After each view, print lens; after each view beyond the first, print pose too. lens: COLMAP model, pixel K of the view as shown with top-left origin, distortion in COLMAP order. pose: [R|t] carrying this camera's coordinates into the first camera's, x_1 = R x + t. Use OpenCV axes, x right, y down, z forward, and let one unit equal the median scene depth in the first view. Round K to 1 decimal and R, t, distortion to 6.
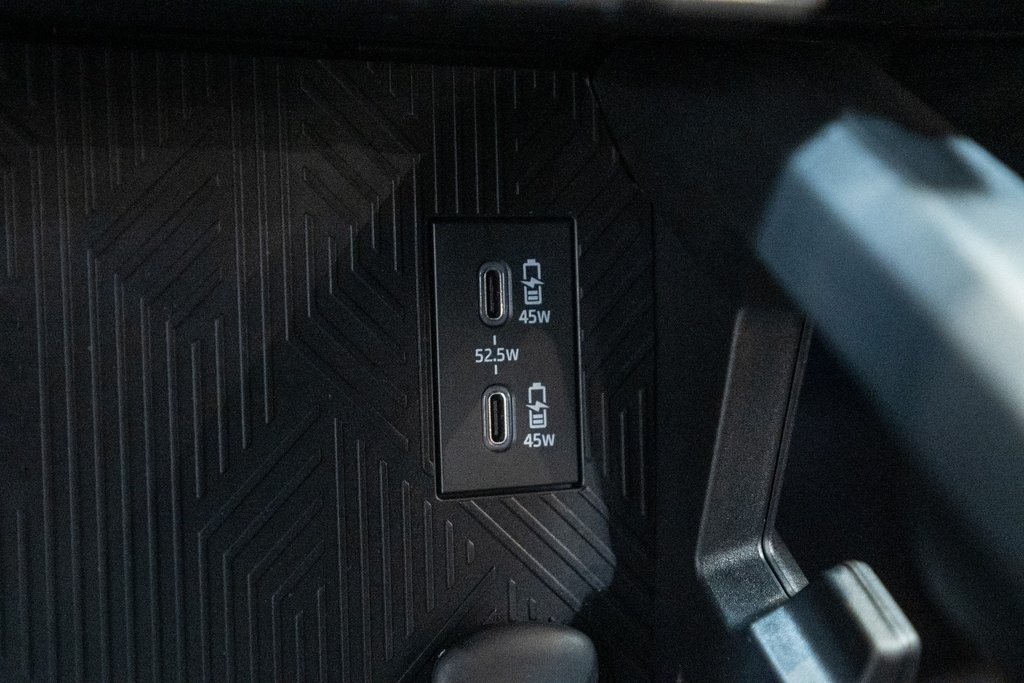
lens RADIAL K [[1217.7, 0, 512.9], [0, 1217.7, 339.6], [0, 0, 1]] dist [0.002252, 0.000000]
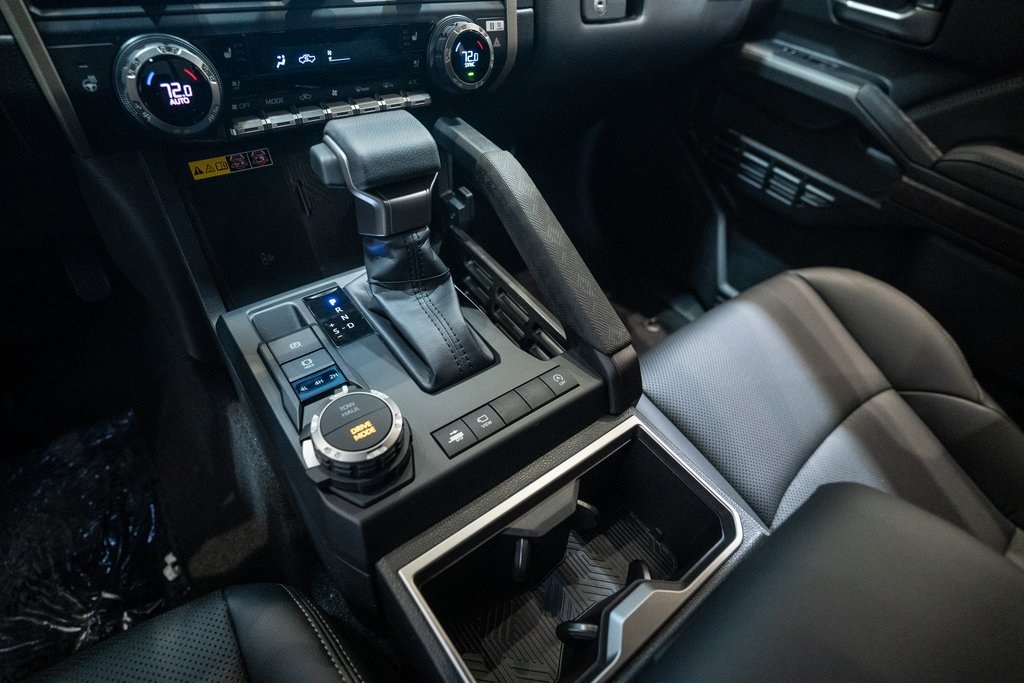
lens RADIAL K [[515.7, 0, 507.2], [0, 515.7, 341.6], [0, 0, 1]] dist [-0.059508, 0.023601]
pose [[0.938078, -0.288651, 0.191545, -0.229733], [0.234437, 0.936038, 0.262435, 0.262992], [-0.255046, -0.201279, 0.945747, -1.628924]]
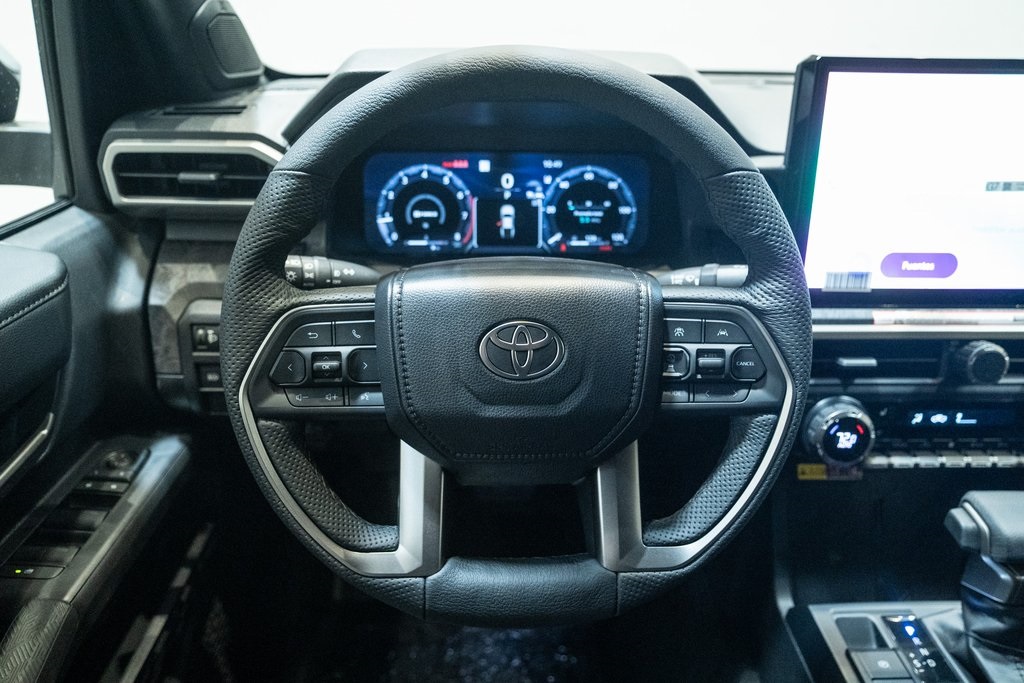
lens RADIAL K [[687.8, 0, 518.7], [0, 687.8, 340.8], [0, 0, 1]] dist [-0.026193, 0.031537]
pose [[0.952954, -0.020060, -0.302449, -1.086942], [-0.022347, 0.990443, -0.136101, -0.276600], [0.302289, 0.136457, 0.943399, -2.865419]]
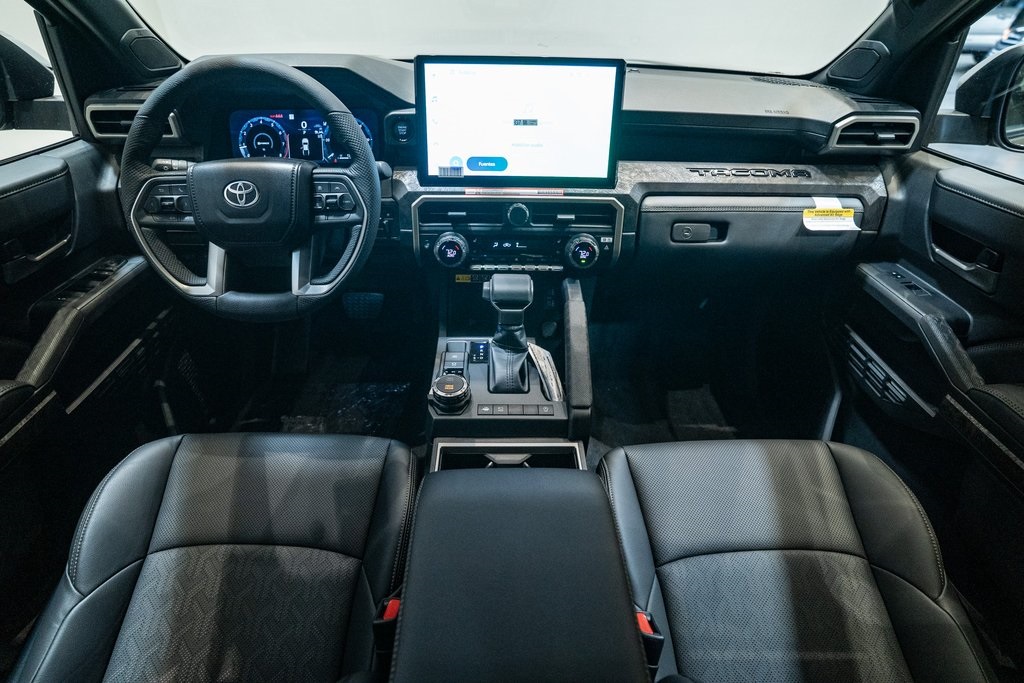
lens RADIAL K [[515.7, 0, 503.2], [0, 515.7, 340.6], [0, 0, 1]] dist [-0.059508, 0.023601]
pose [[0.942384, 0.032752, -0.332926, 1.178927], [-0.033420, 0.999434, 0.003723, 0.404491], [0.332860, 0.007618, 0.942946, -3.616940]]
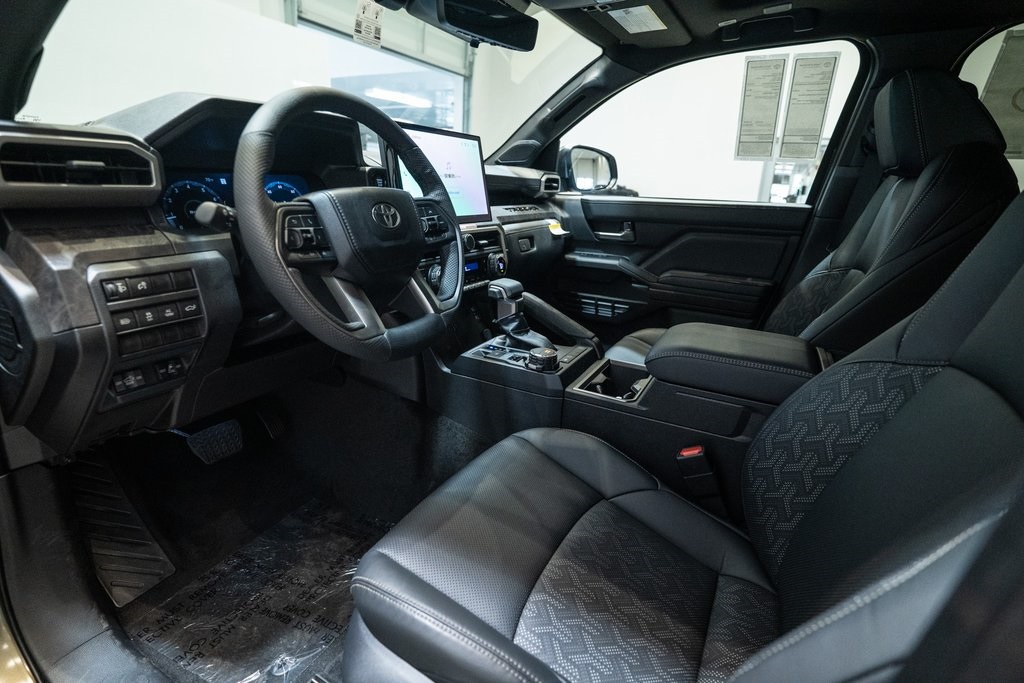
lens RADIAL K [[515.7, 0, 512.8], [0, 515.7, 336.1], [0, 0, 1]] dist [-0.059508, 0.023601]
pose [[0.702119, -0.344310, 0.623282, -3.459708], [0.468397, 0.882609, -0.040076, 0.684413], [-0.536315, 0.320082, 0.780970, -3.751242]]
